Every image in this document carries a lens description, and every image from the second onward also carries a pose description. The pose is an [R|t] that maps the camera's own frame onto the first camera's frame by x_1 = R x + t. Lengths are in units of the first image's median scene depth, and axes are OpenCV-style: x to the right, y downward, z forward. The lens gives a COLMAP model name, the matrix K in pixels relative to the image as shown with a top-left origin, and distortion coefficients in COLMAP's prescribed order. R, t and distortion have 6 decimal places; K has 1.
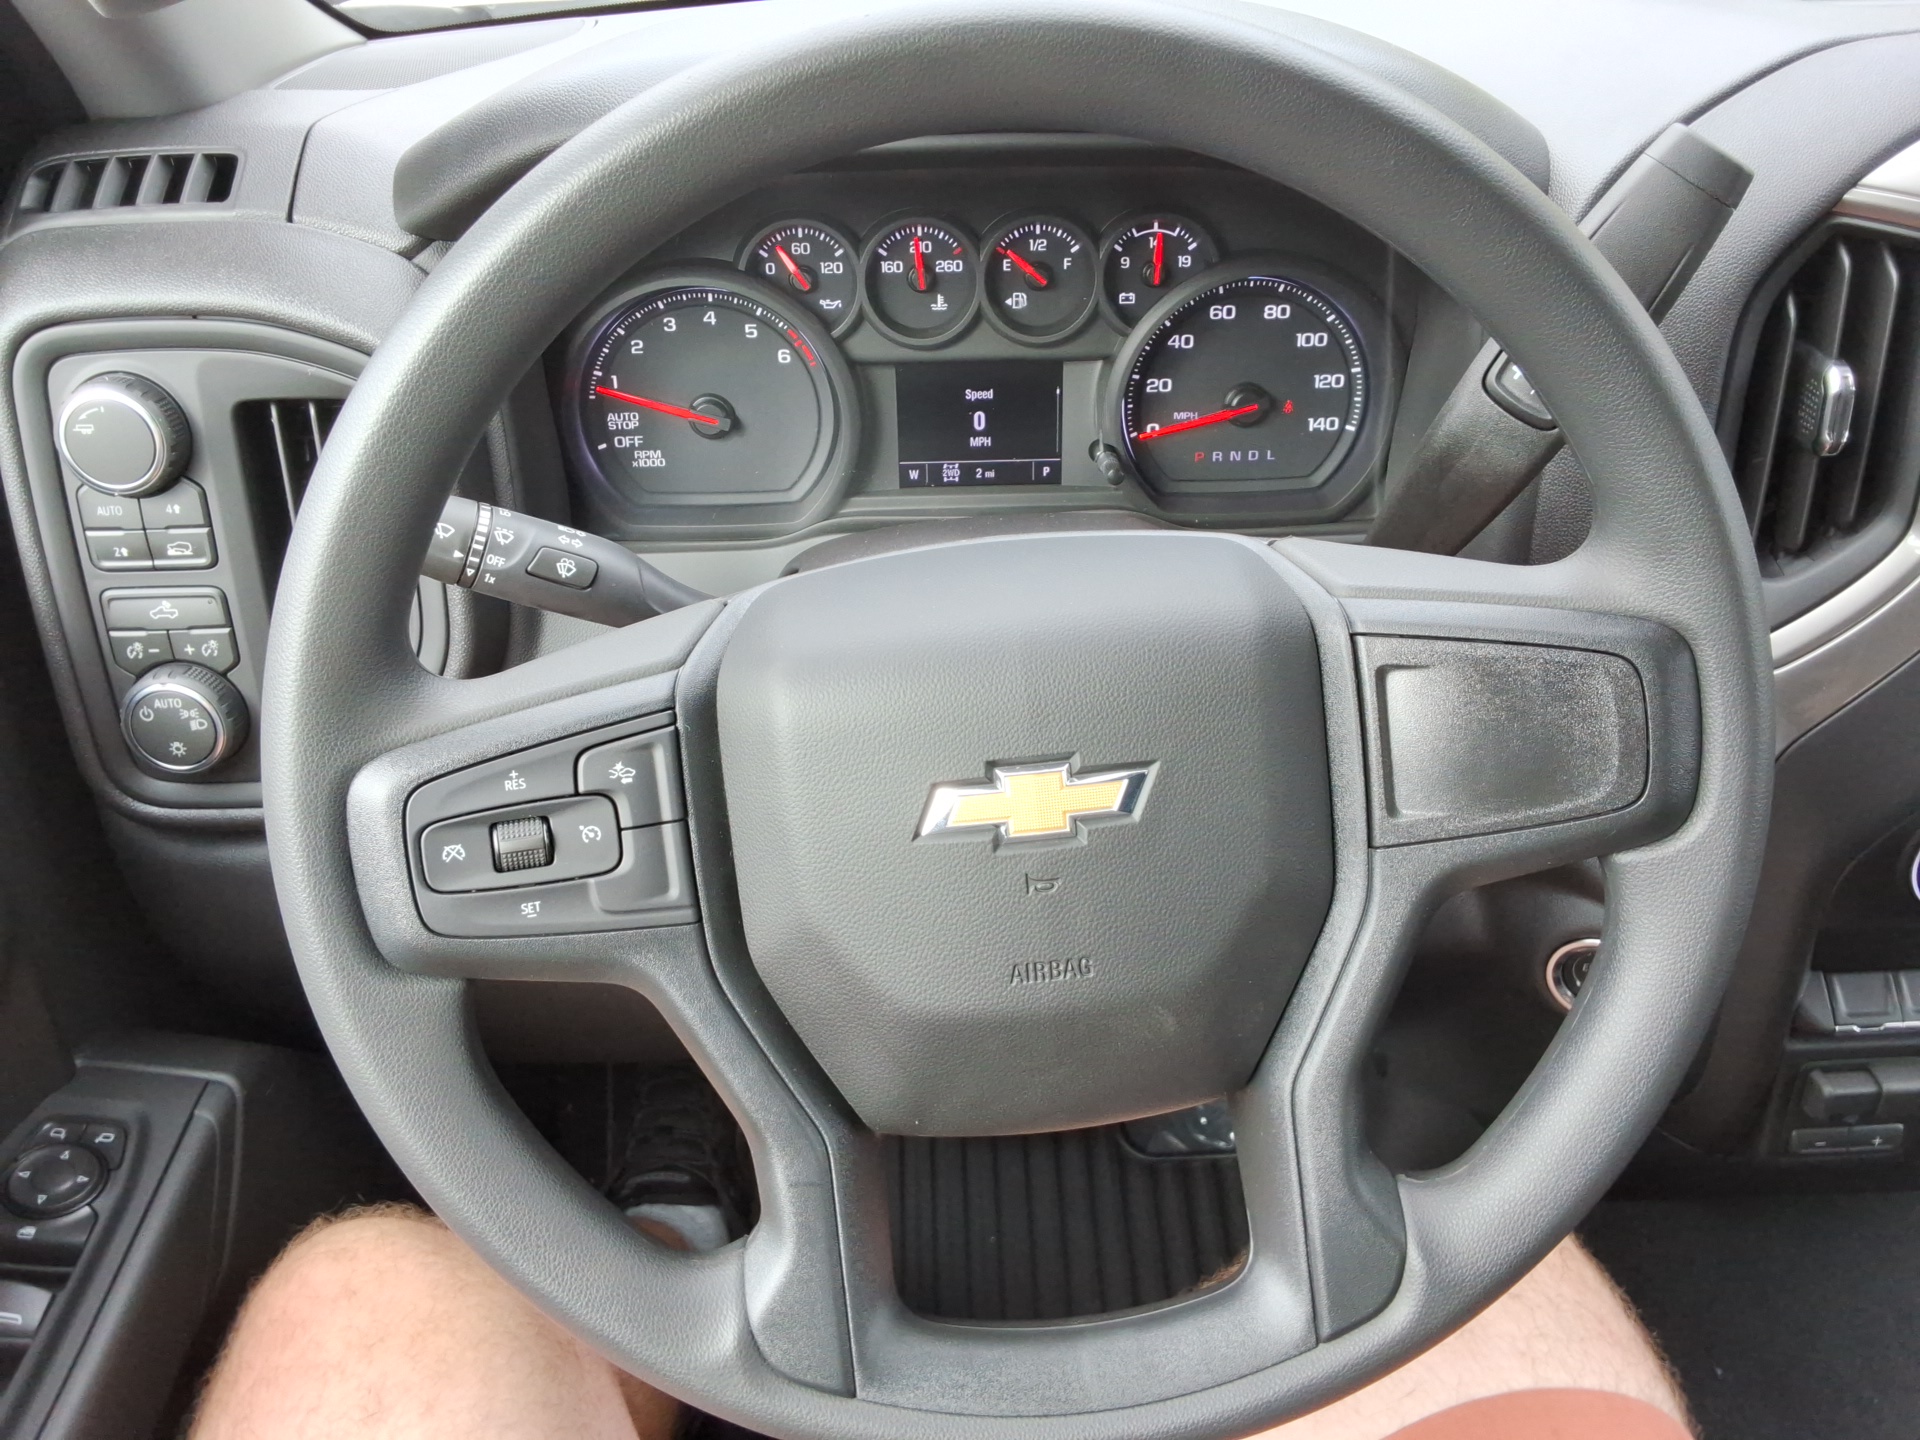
lens RADIAL K [[1546.8, 0, 970.9], [0, 1546.8, 708.2], [0, 0, 1]] dist [0.130058, -0.235882]
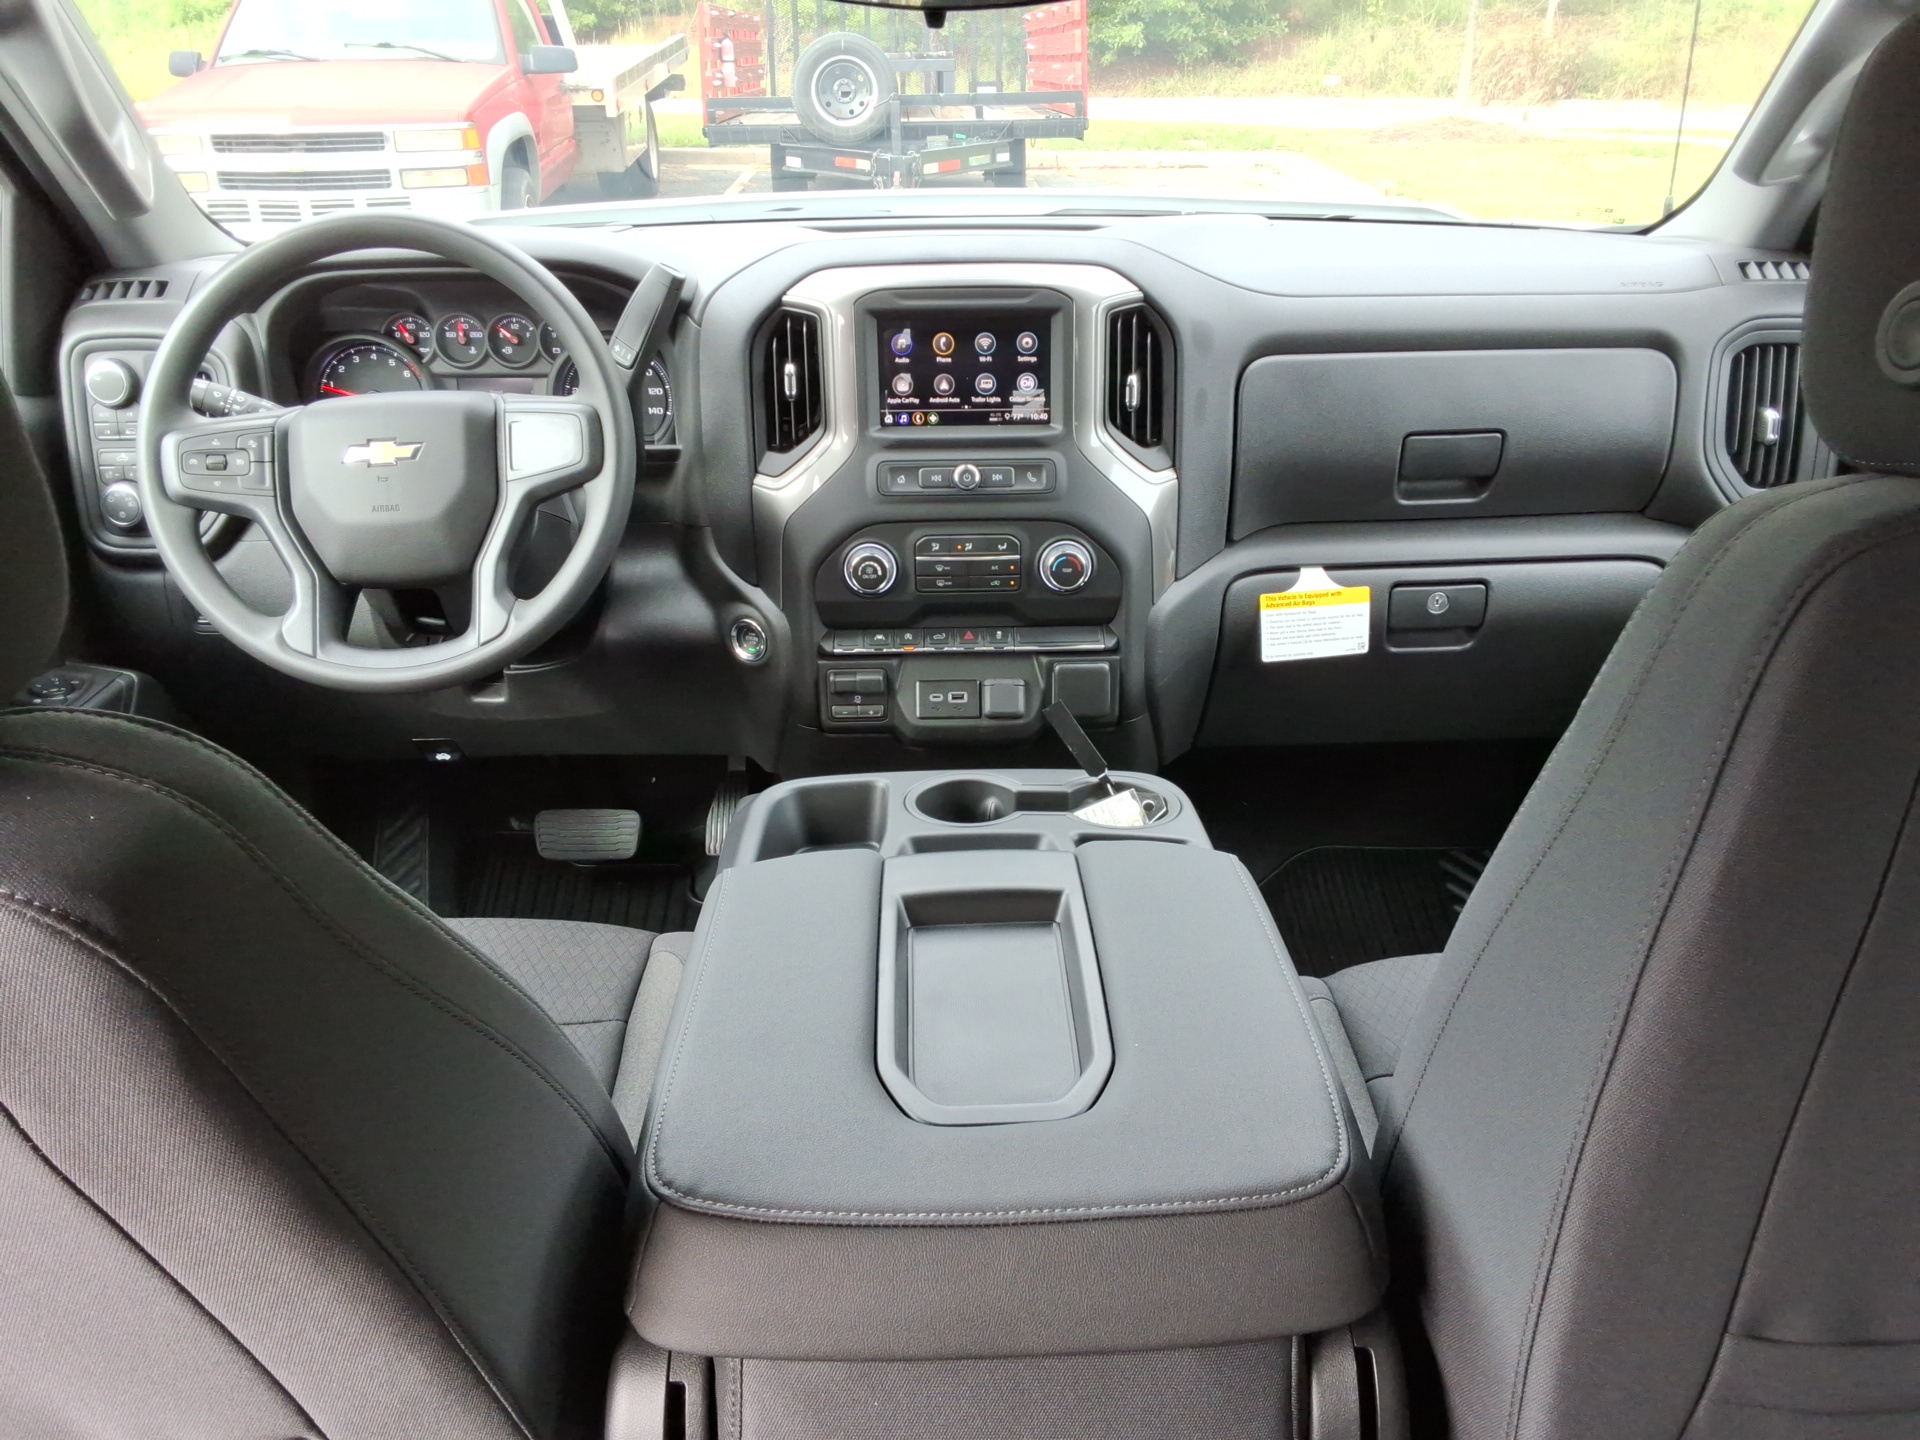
lens RADIAL K [[1546.8, 0, 970.9], [0, 1546.8, 708.2], [0, 0, 1]] dist [0.130058, -0.235882]
pose [[0.999851, 0.007976, -0.015303, 0.763974], [-0.010521, 0.984651, -0.174215, 0.663911], [0.013679, 0.174350, 0.984589, -1.192740]]
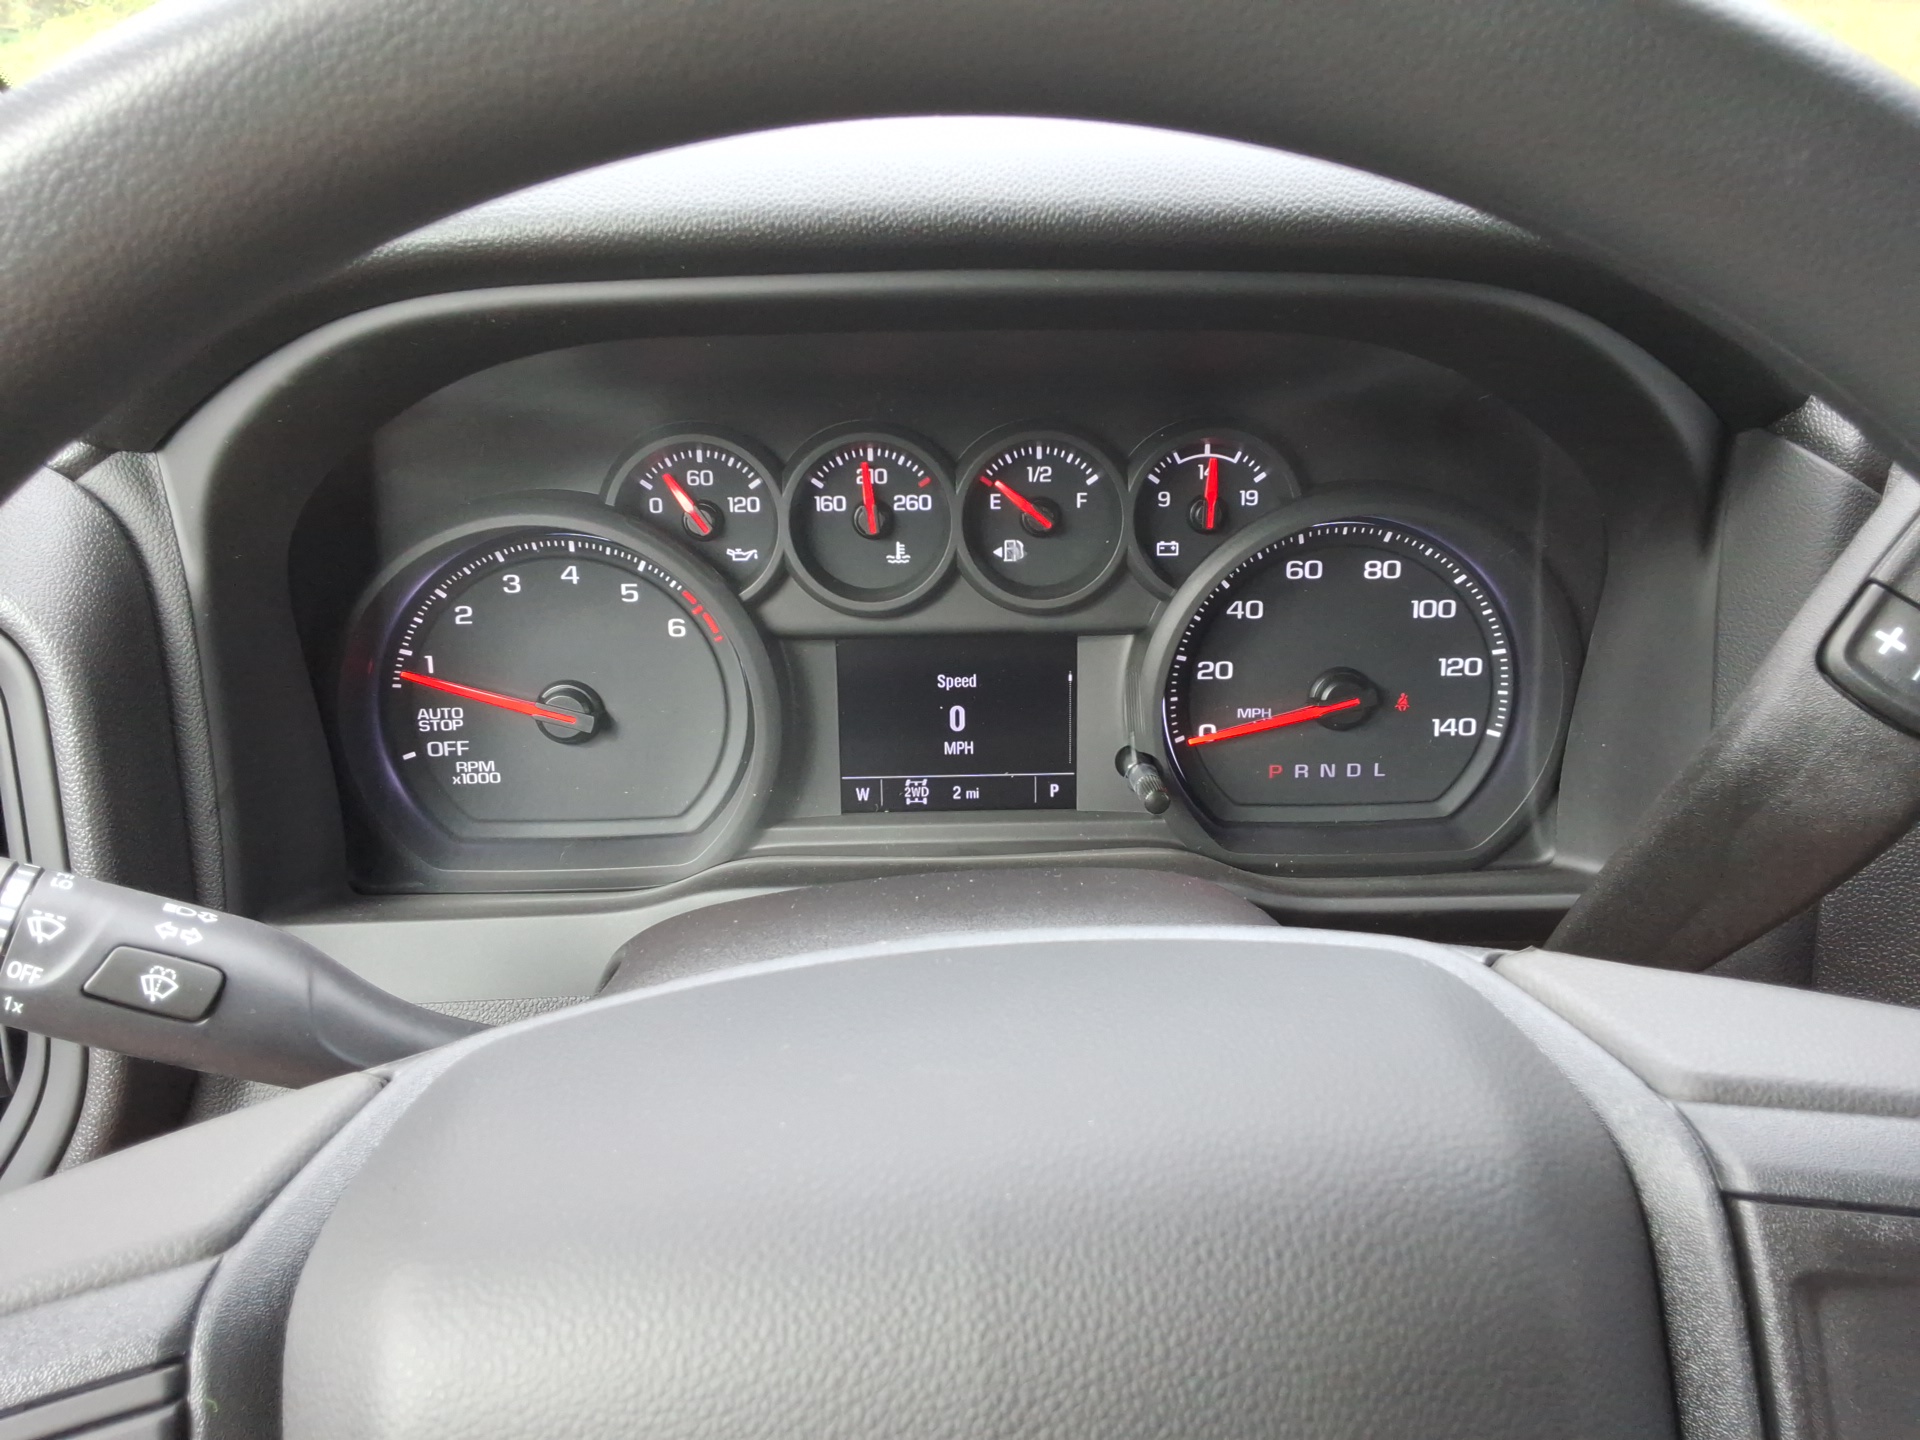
lens RADIAL K [[1546.8, 0, 970.9], [0, 1546.8, 708.2], [0, 0, 1]] dist [0.130058, -0.235882]
pose [[0.999885, 0.003419, -0.014768, 0.022934], [-0.006154, 0.981883, -0.189389, -0.061545], [0.013853, 0.189458, 0.981791, 0.336398]]
